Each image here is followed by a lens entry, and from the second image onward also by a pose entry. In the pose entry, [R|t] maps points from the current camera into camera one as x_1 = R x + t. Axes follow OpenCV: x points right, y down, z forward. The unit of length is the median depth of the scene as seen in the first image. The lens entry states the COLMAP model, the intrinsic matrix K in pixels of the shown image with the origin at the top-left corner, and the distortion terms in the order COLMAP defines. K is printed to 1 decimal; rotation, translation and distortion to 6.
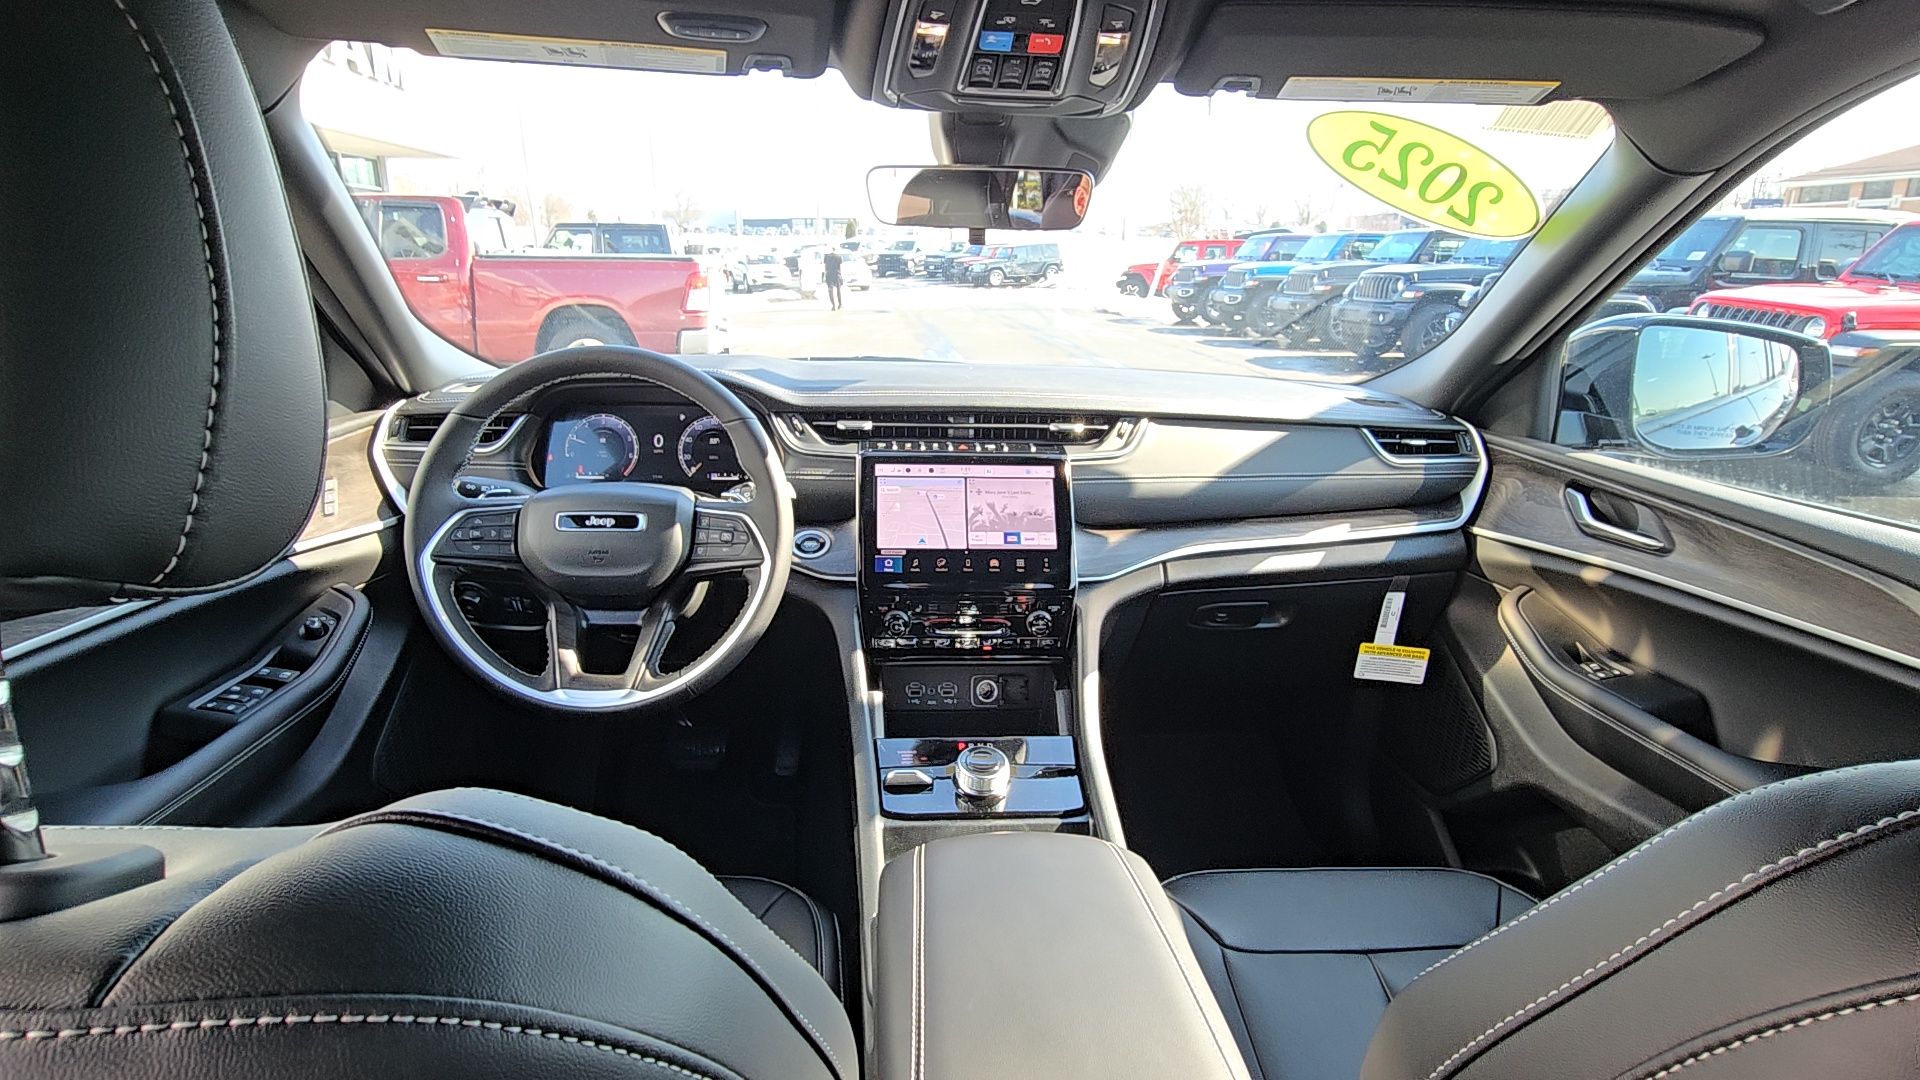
lens RADIAL K [[965.3, 0, 953.8], [0, 965.3, 544.0], [0, 0, 1]] dist [0.002448, -0.002141]
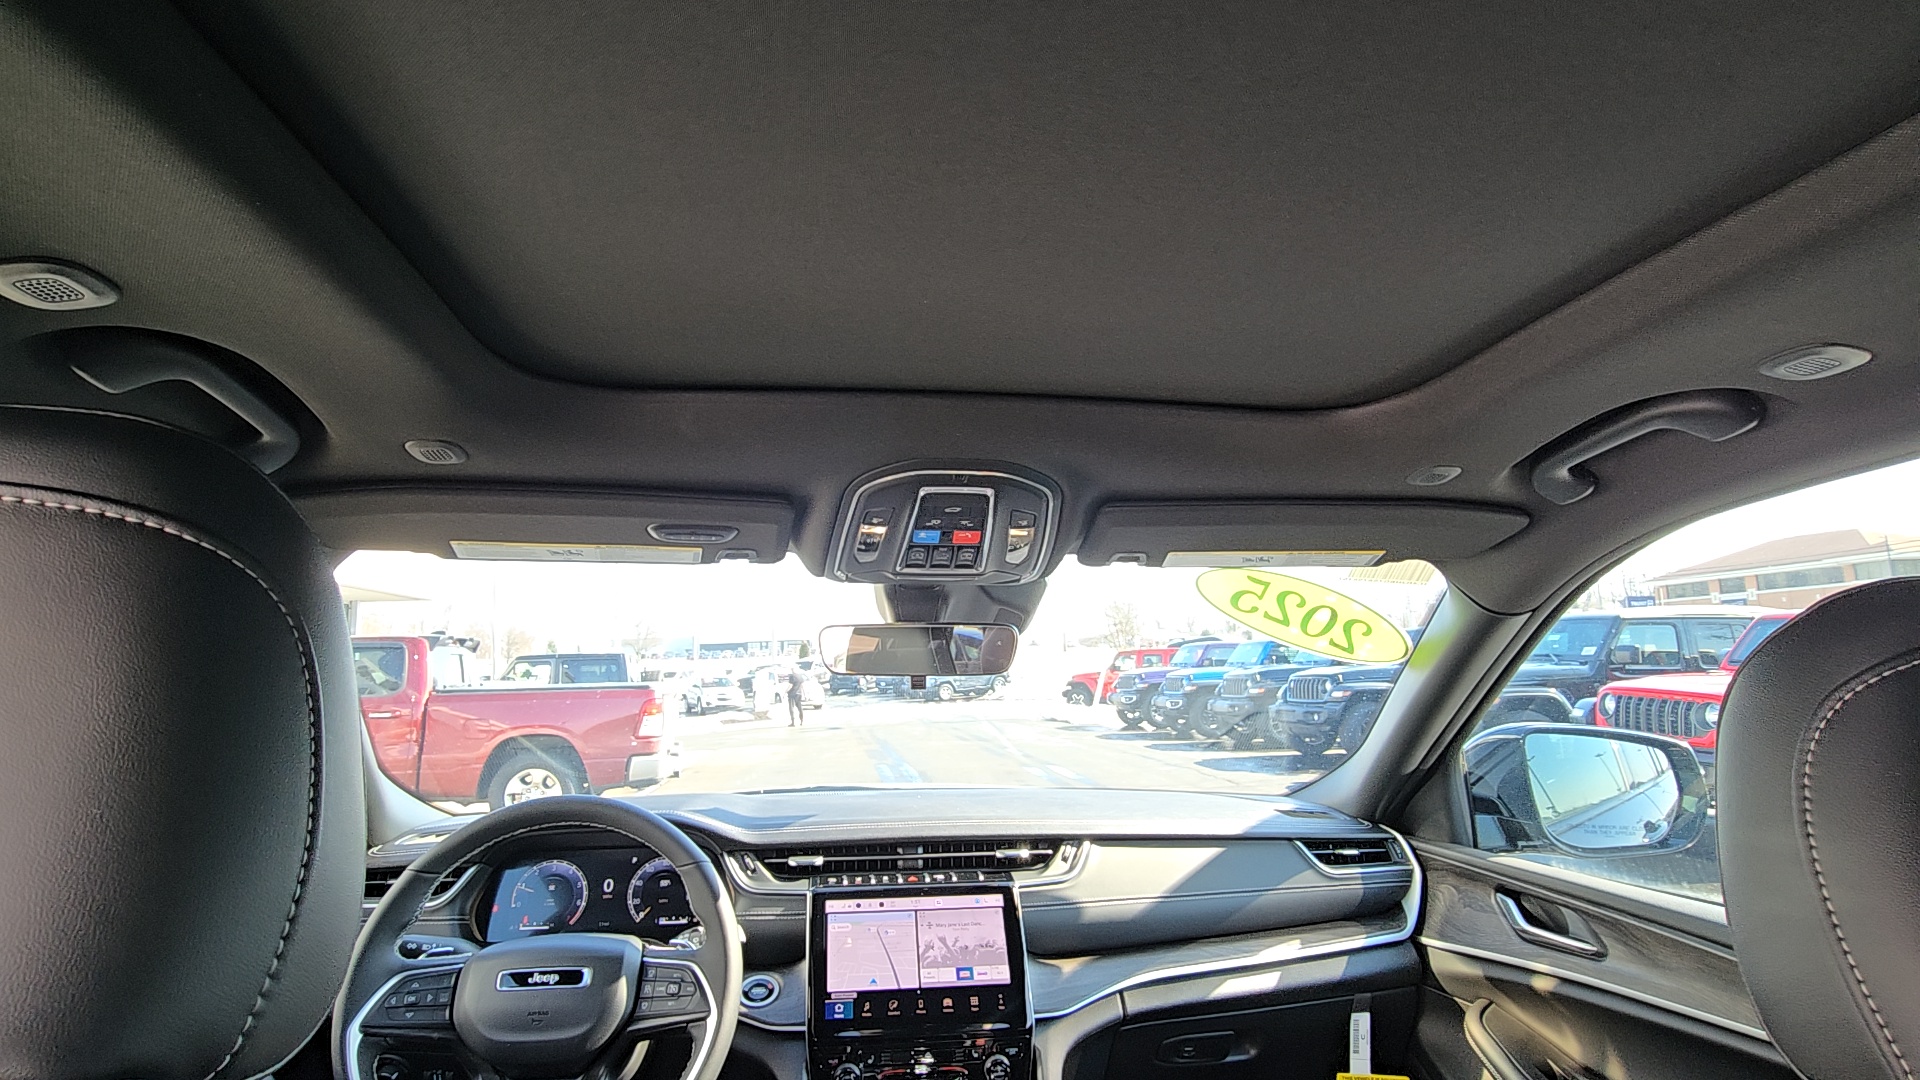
lens RADIAL K [[965.3, 0, 954.2], [0, 965.3, 554.3], [0, 0, 1]] dist [0.002448, -0.002141]
pose [[0.998094, -0.028116, 0.054938, 0.006662], [0.047672, 0.916571, -0.397019, -0.006900], [-0.039192, 0.398881, 0.916165, -0.068508]]
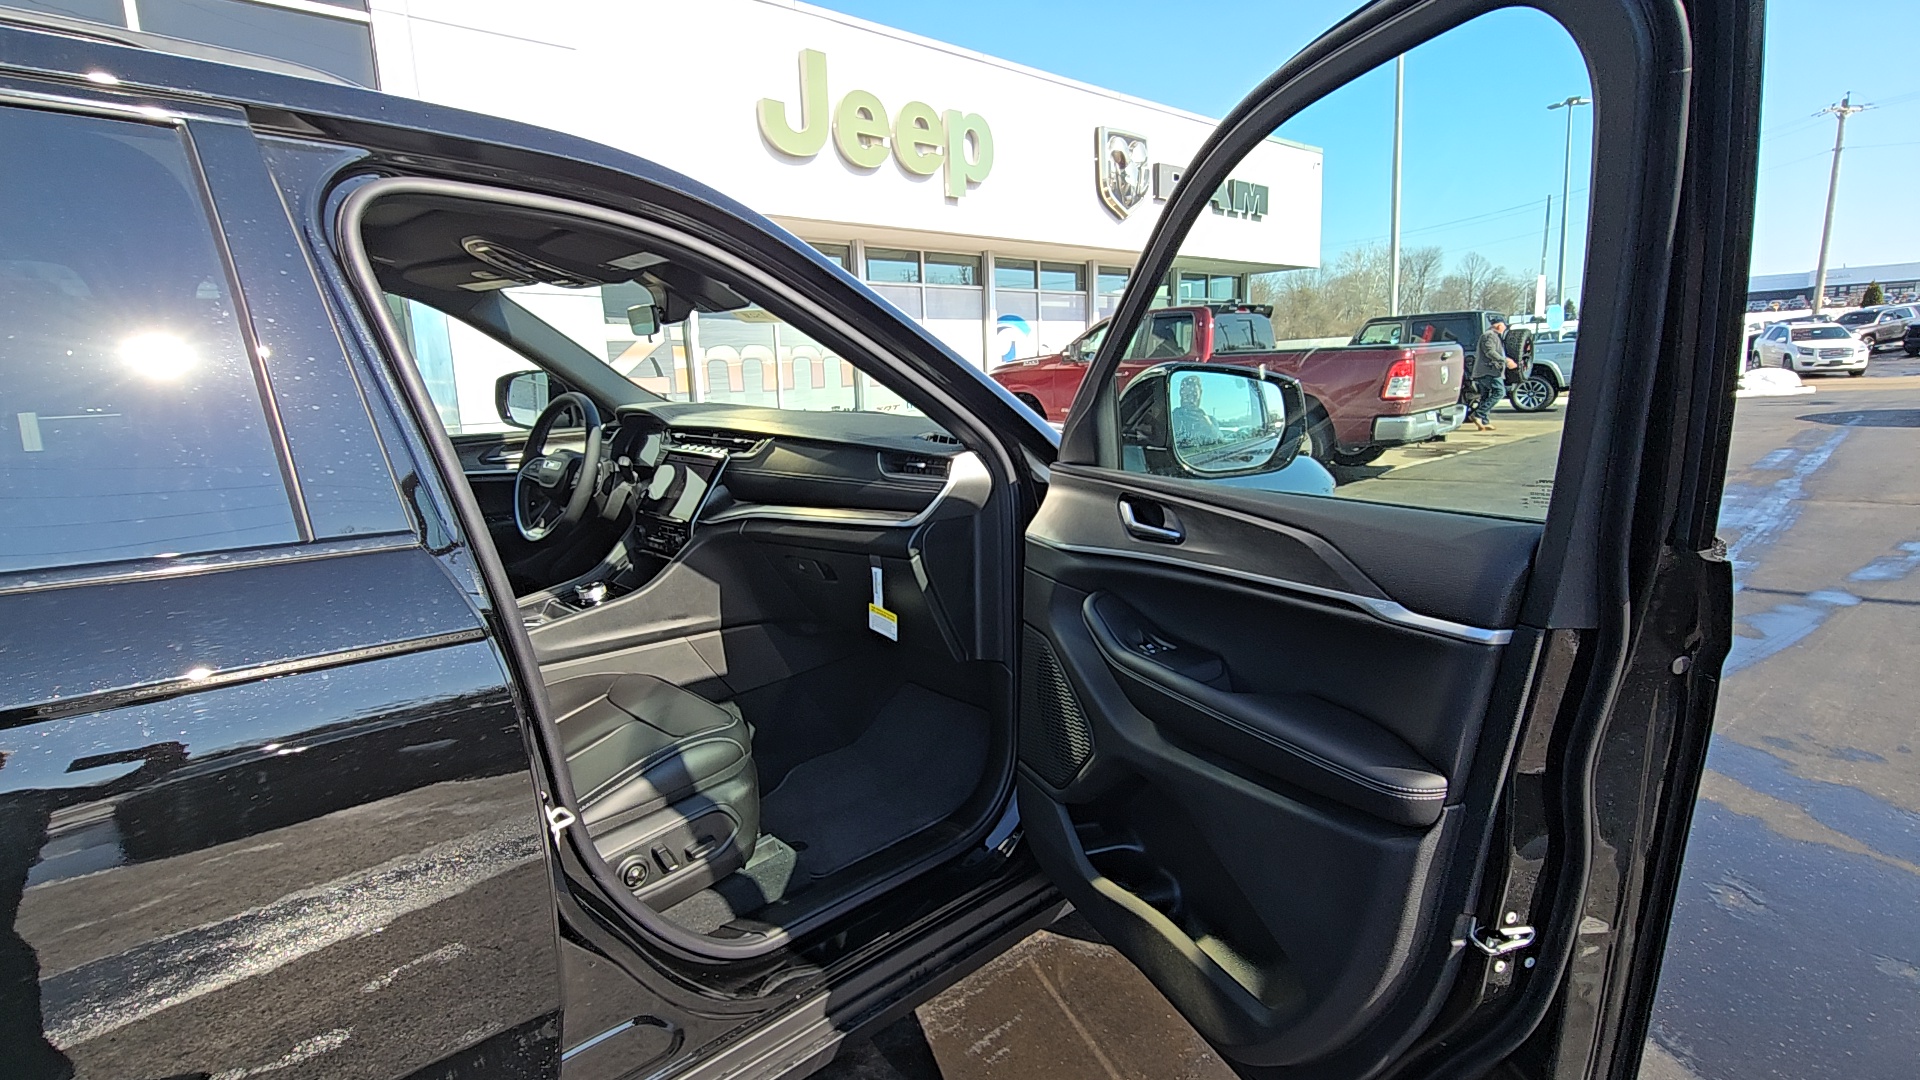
lens RADIAL K [[965.3, 0, 948.0], [0, 965.3, 549.5], [0, 0, 1]] dist [0.002448, -0.002141]
pose [[0.632918, 0.113858, -0.765801, 1.663171], [-0.180595, 0.983553, -0.003025, 0.009848], [0.752861, 0.140214, 0.643071, 0.176037]]
